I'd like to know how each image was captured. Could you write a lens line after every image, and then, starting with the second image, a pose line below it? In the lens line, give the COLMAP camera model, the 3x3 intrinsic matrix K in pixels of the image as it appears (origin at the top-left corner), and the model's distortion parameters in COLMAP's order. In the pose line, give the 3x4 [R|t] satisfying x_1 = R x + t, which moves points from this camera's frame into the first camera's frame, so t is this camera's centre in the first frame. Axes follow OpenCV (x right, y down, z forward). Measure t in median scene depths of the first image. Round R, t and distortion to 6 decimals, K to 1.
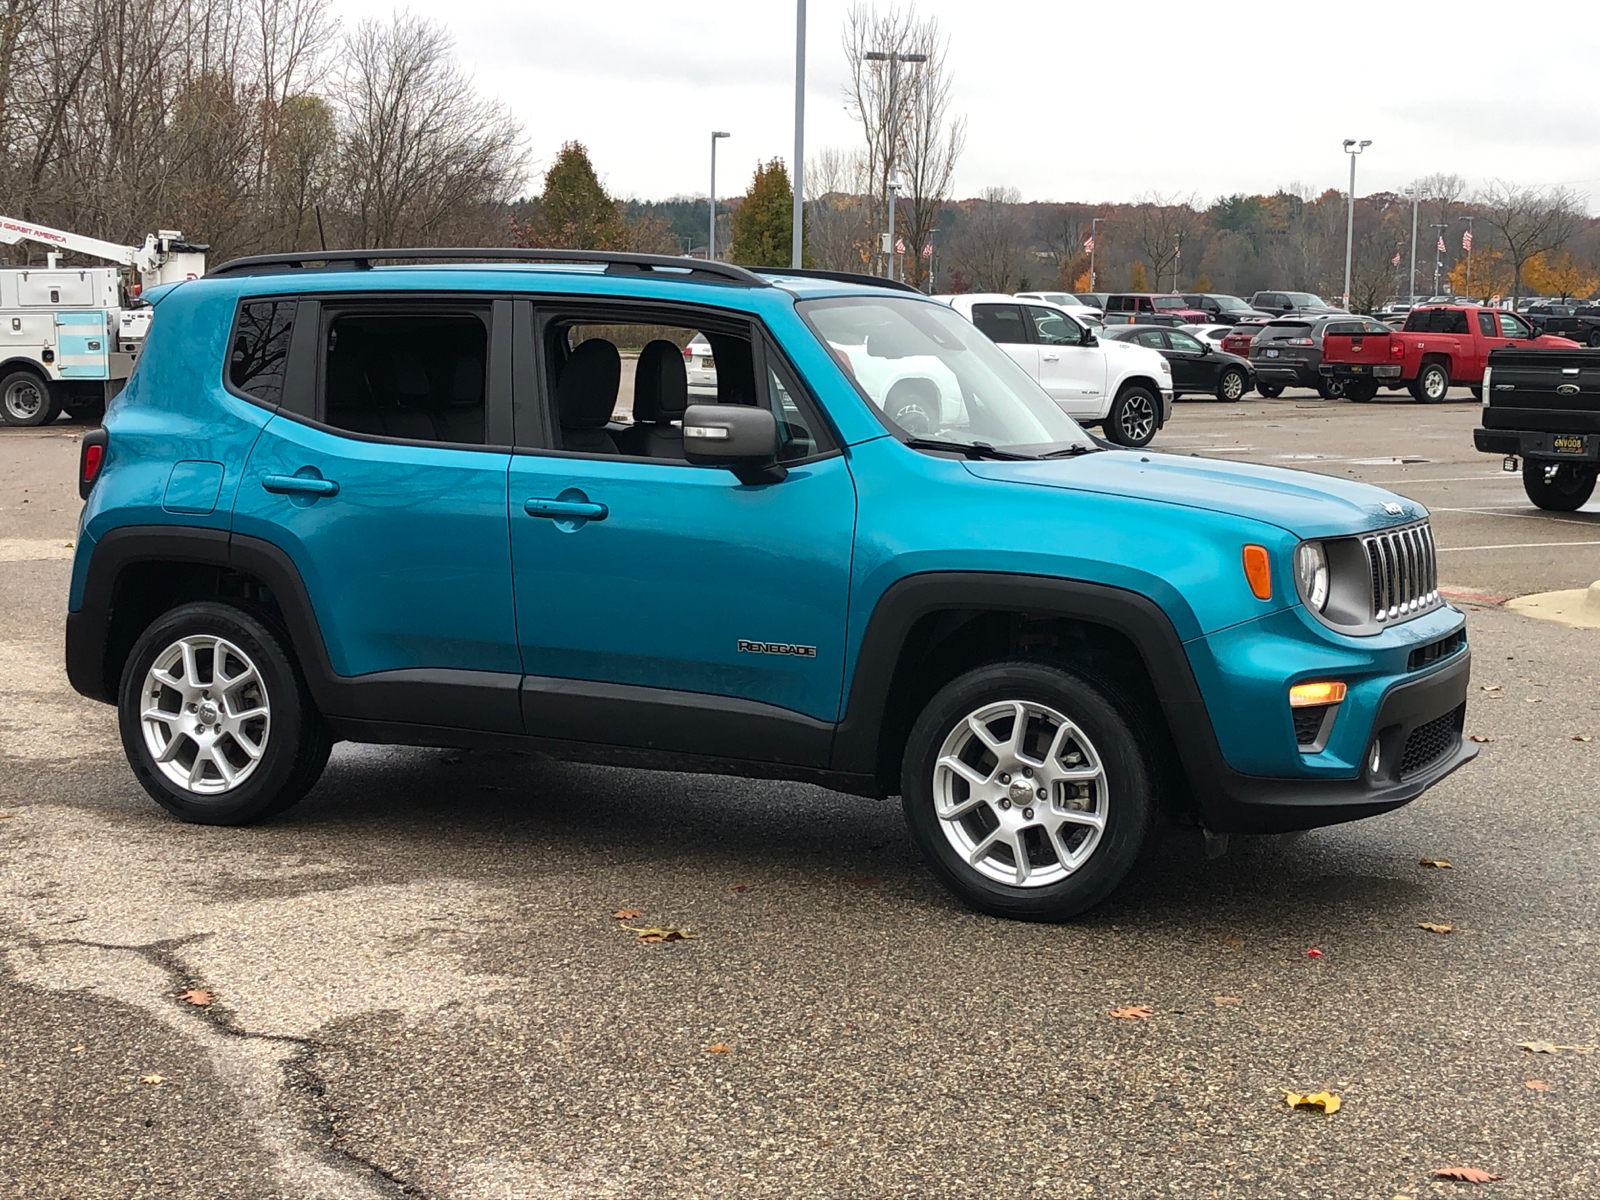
lens RADIAL K [[2487.7, 0, 800.0], [0, 2487.7, 600.0], [0, 0, 1]] dist [0.252518, -1.115528]
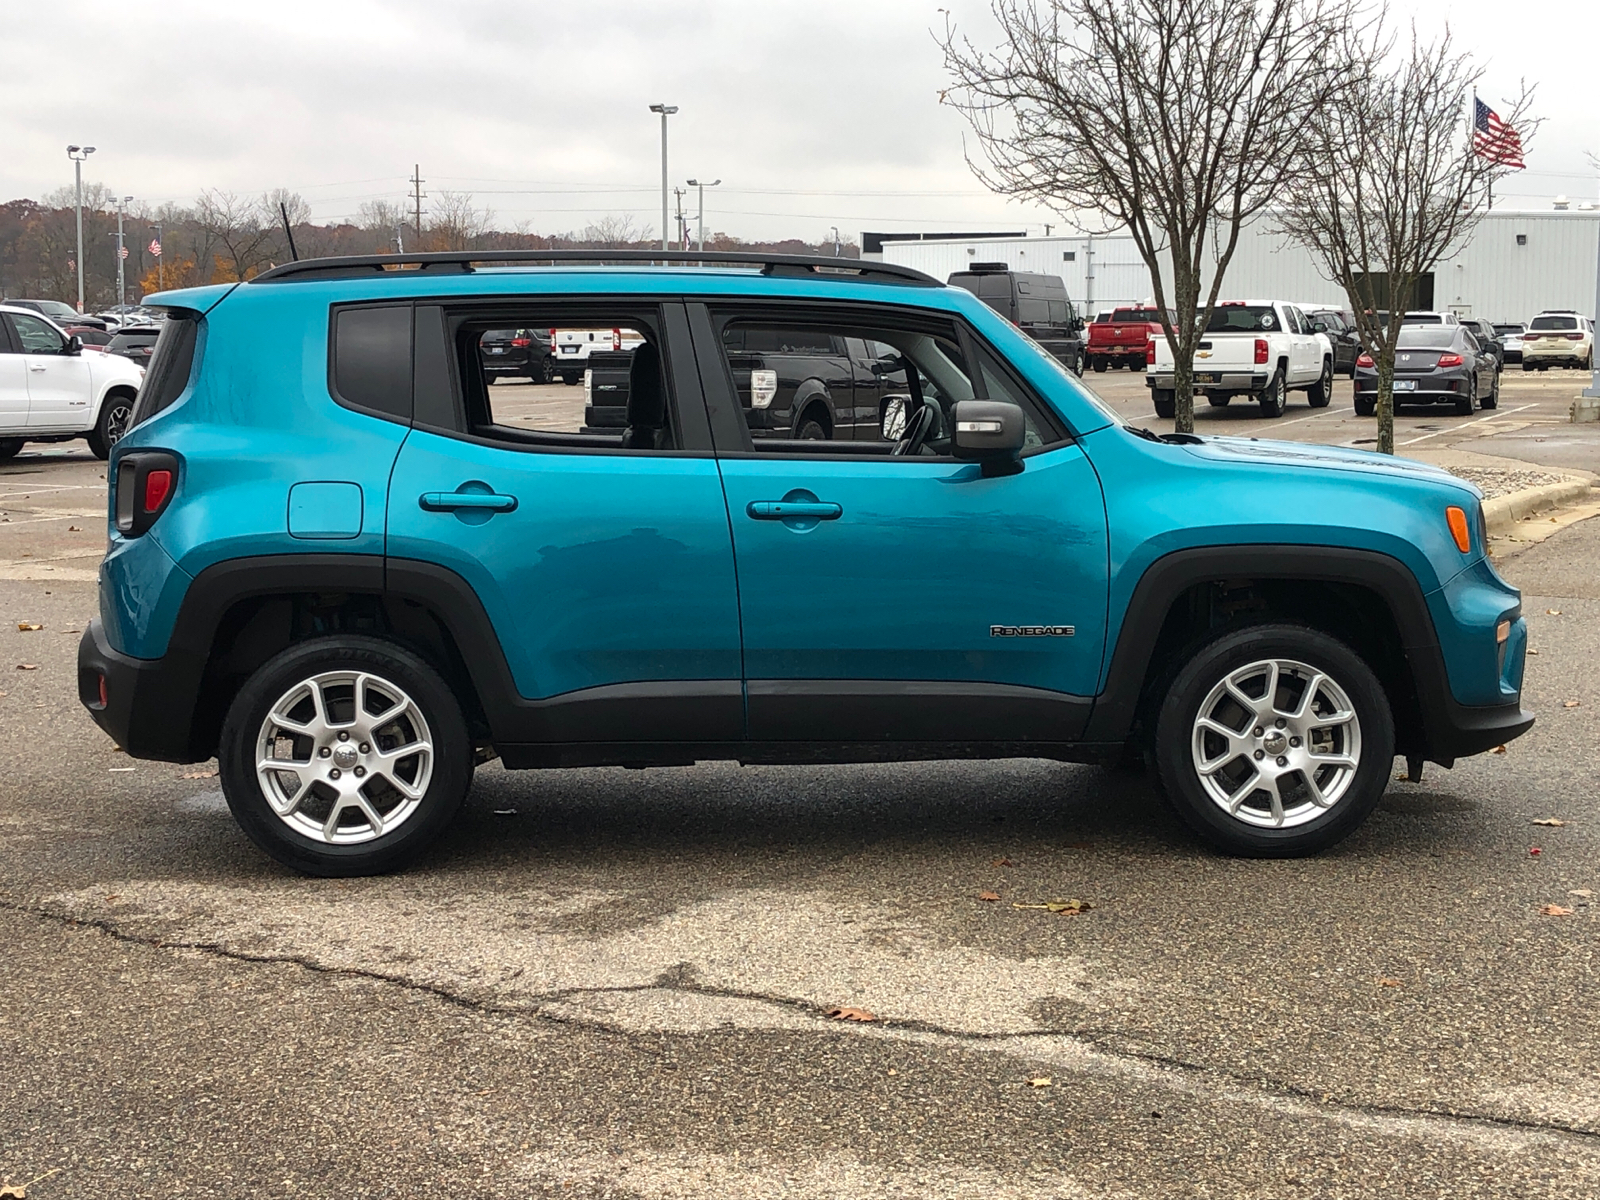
lens RADIAL K [[2487.7, 0, 800.0], [0, 2487.7, 600.0], [0, 0, 1]] dist [0.252518, -1.115528]
pose [[0.865962, -0.067369, 0.495552, -0.561579], [0.069105, 0.997499, 0.014848, -0.014540], [-0.495313, 0.021387, 0.868451, 0.126161]]
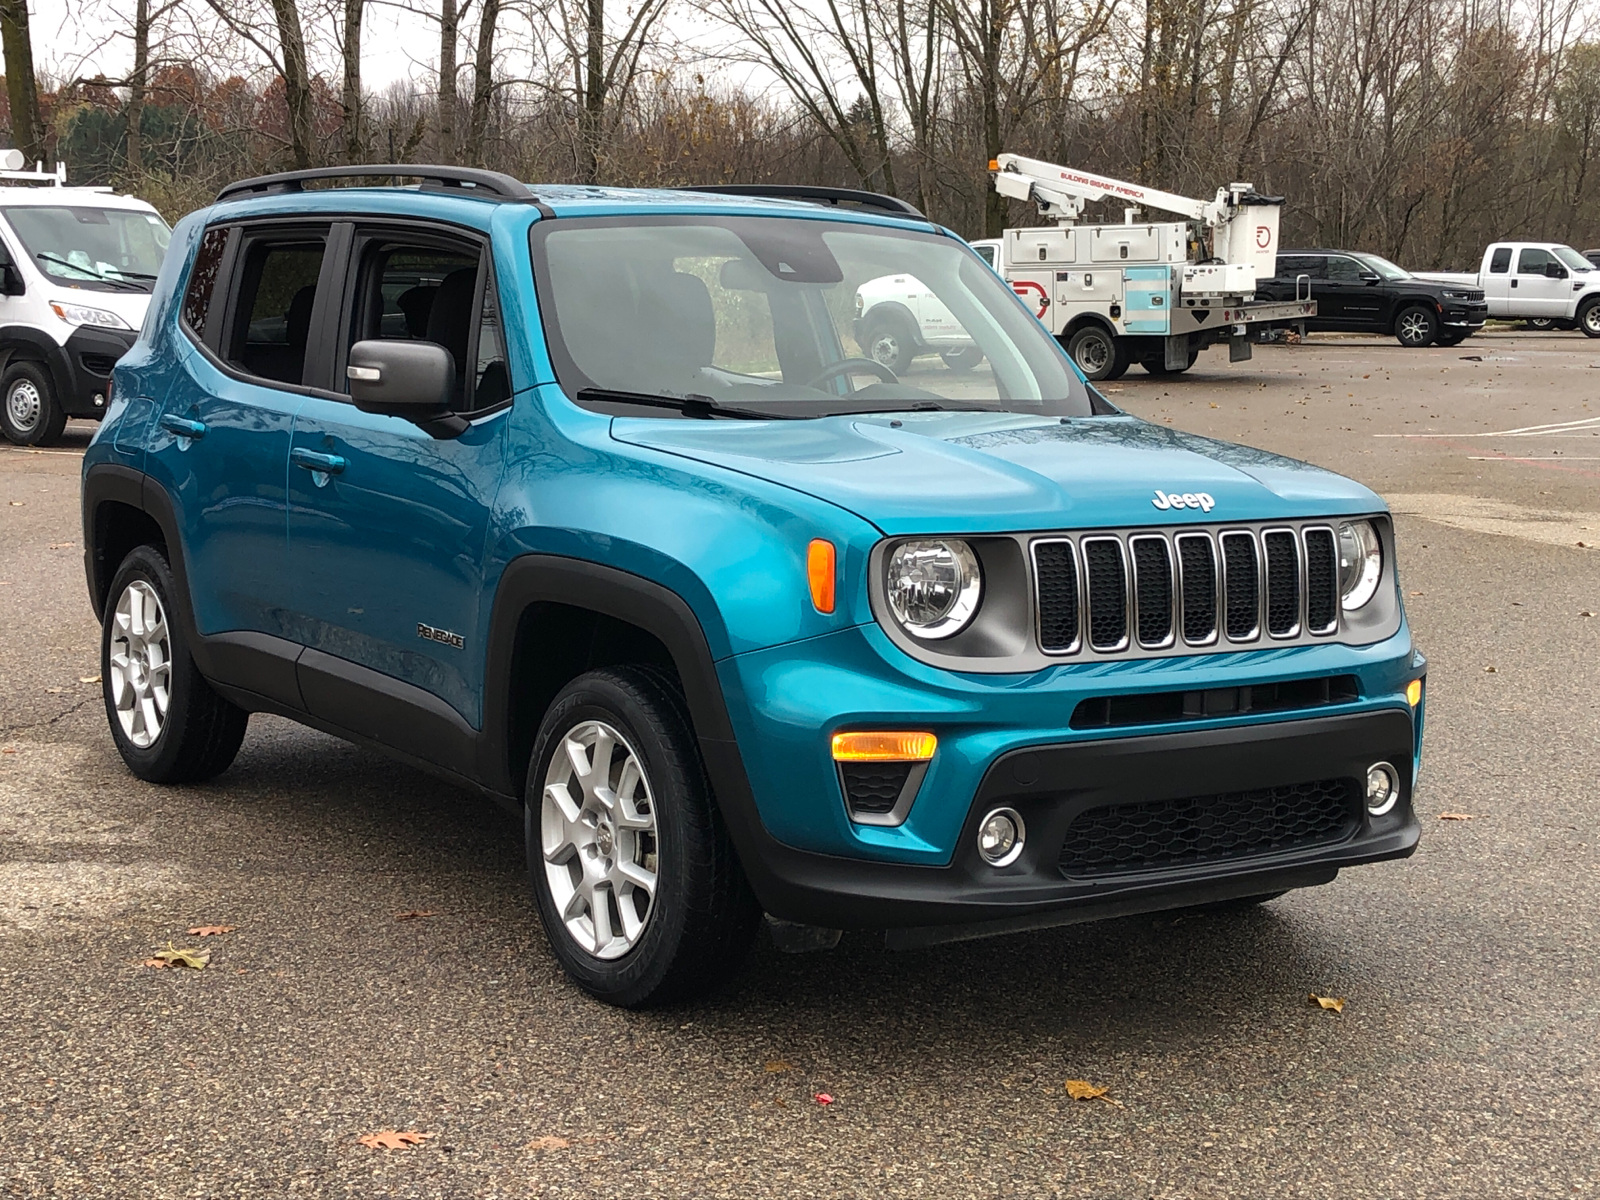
lens RADIAL K [[2487.7, 0, 800.0], [0, 2487.7, 600.0], [0, 0, 1]] dist [0.252518, -1.115528]
pose [[0.866432, 0.064607, -0.495098, 0.467420], [-0.056777, 0.997910, 0.030859, -0.022962], [0.496057, 0.001373, 0.868289, 0.304081]]
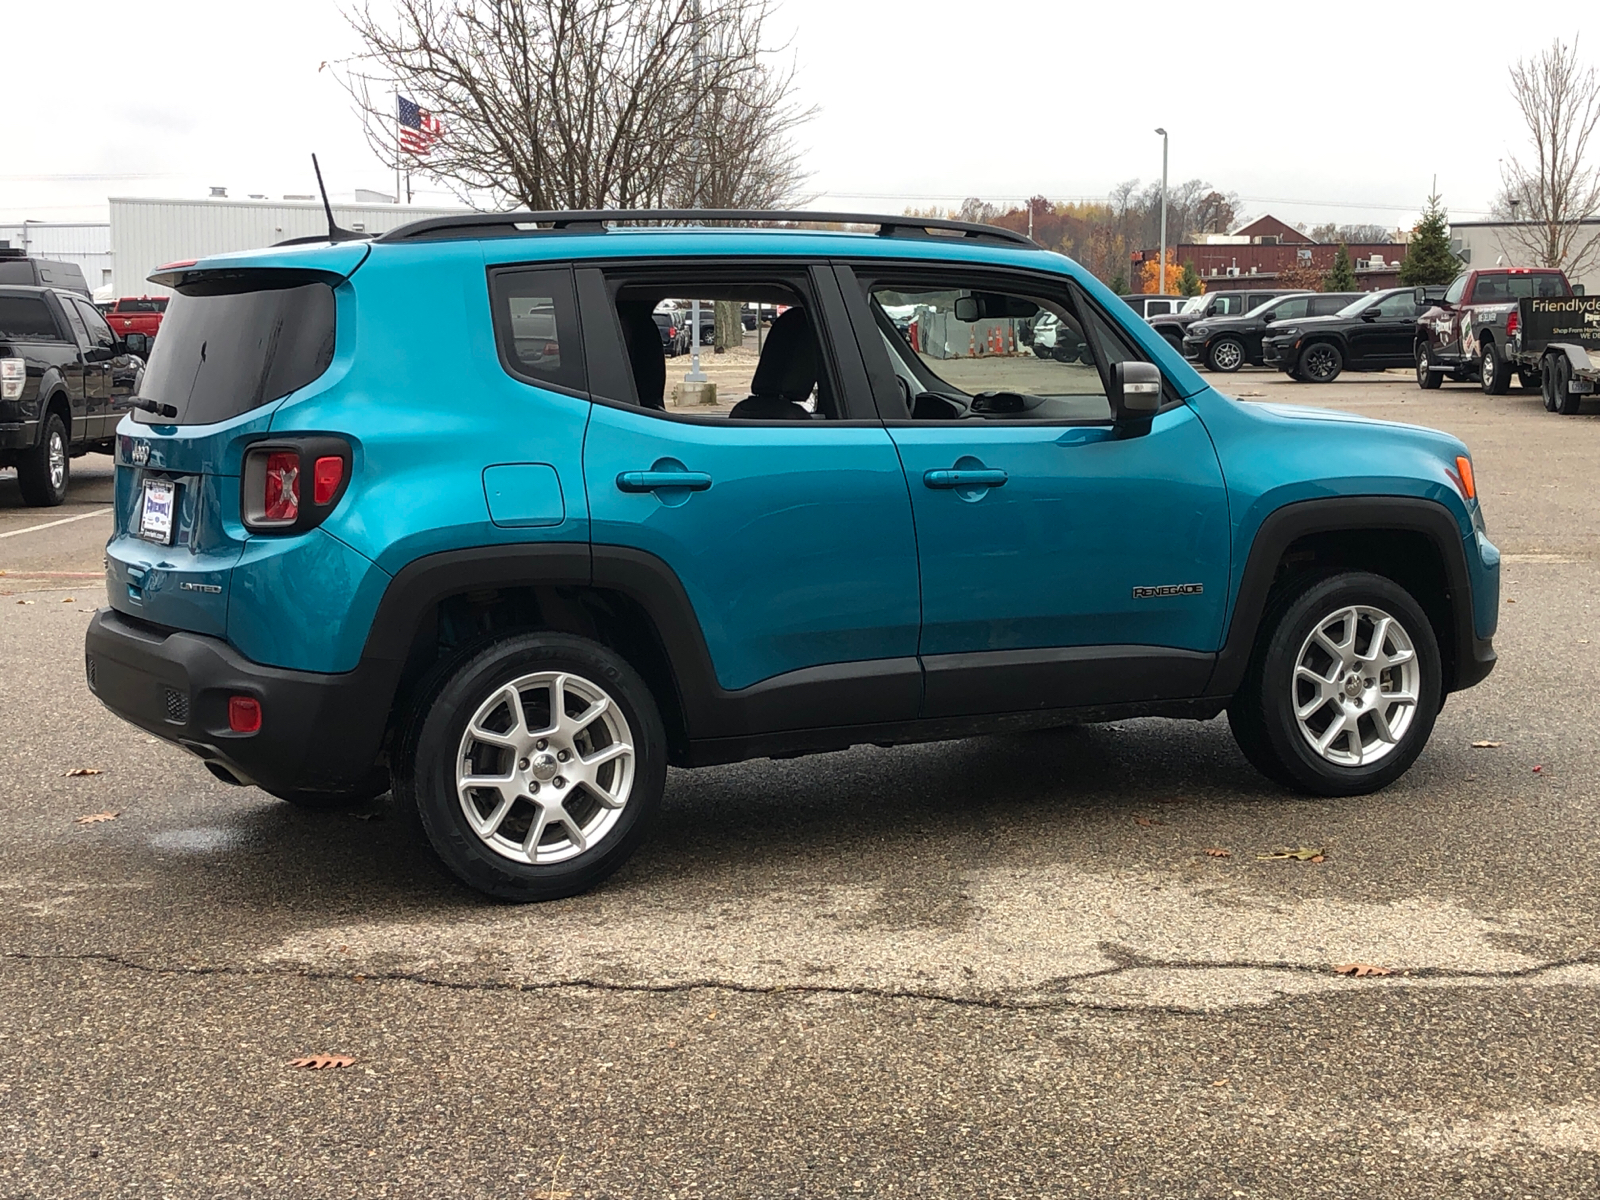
lens RADIAL K [[2487.7, 0, 800.0], [0, 2487.7, 600.0], [0, 0, 1]] dist [0.252518, -1.115528]
pose [[0.580105, -0.108465, 0.807288, -0.877938], [0.108277, 0.992567, 0.055553, -0.047966], [-0.807313, 0.055184, 0.587538, 0.460624]]
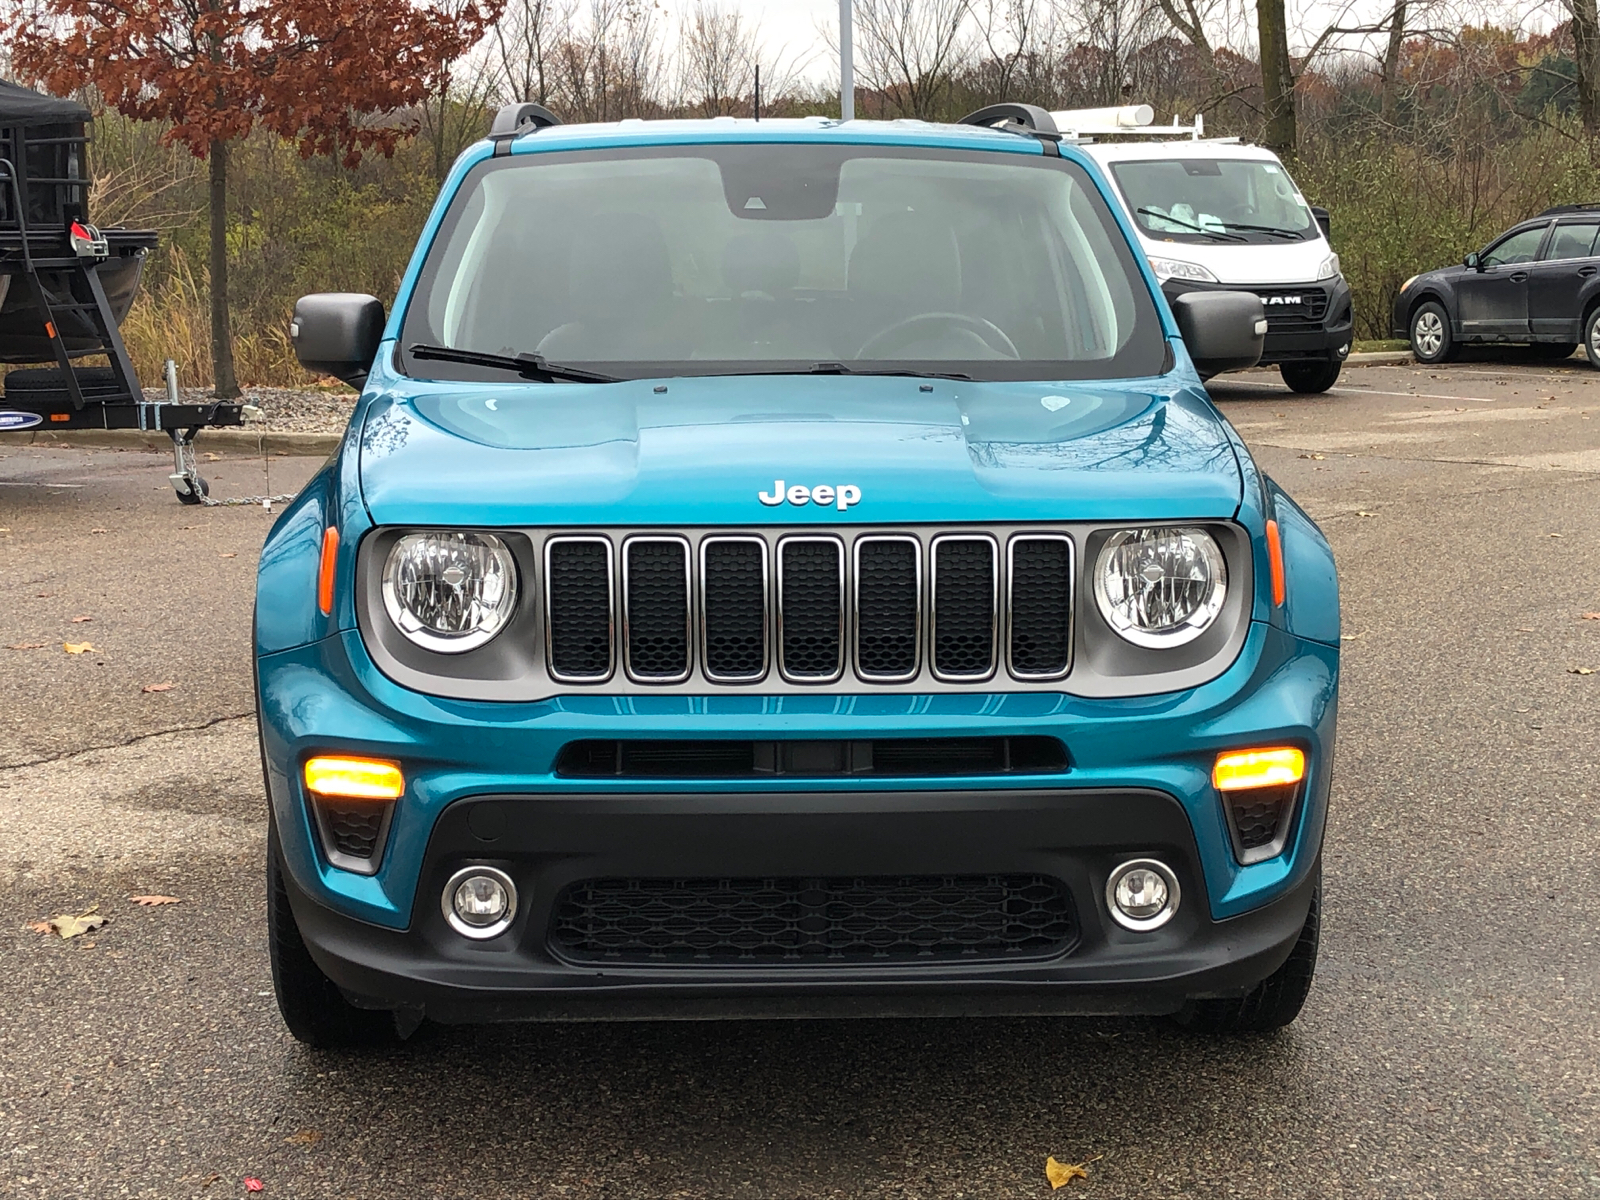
lens RADIAL K [[2487.7, 0, 800.0], [0, 2487.7, 600.0], [0, 0, 1]] dist [0.252518, -1.115528]
pose [[0.461076, 0.112296, -0.880227, 0.679953], [-0.073375, 0.993388, 0.088297, -0.058555], [0.884322, 0.023875, 0.466267, 0.698228]]
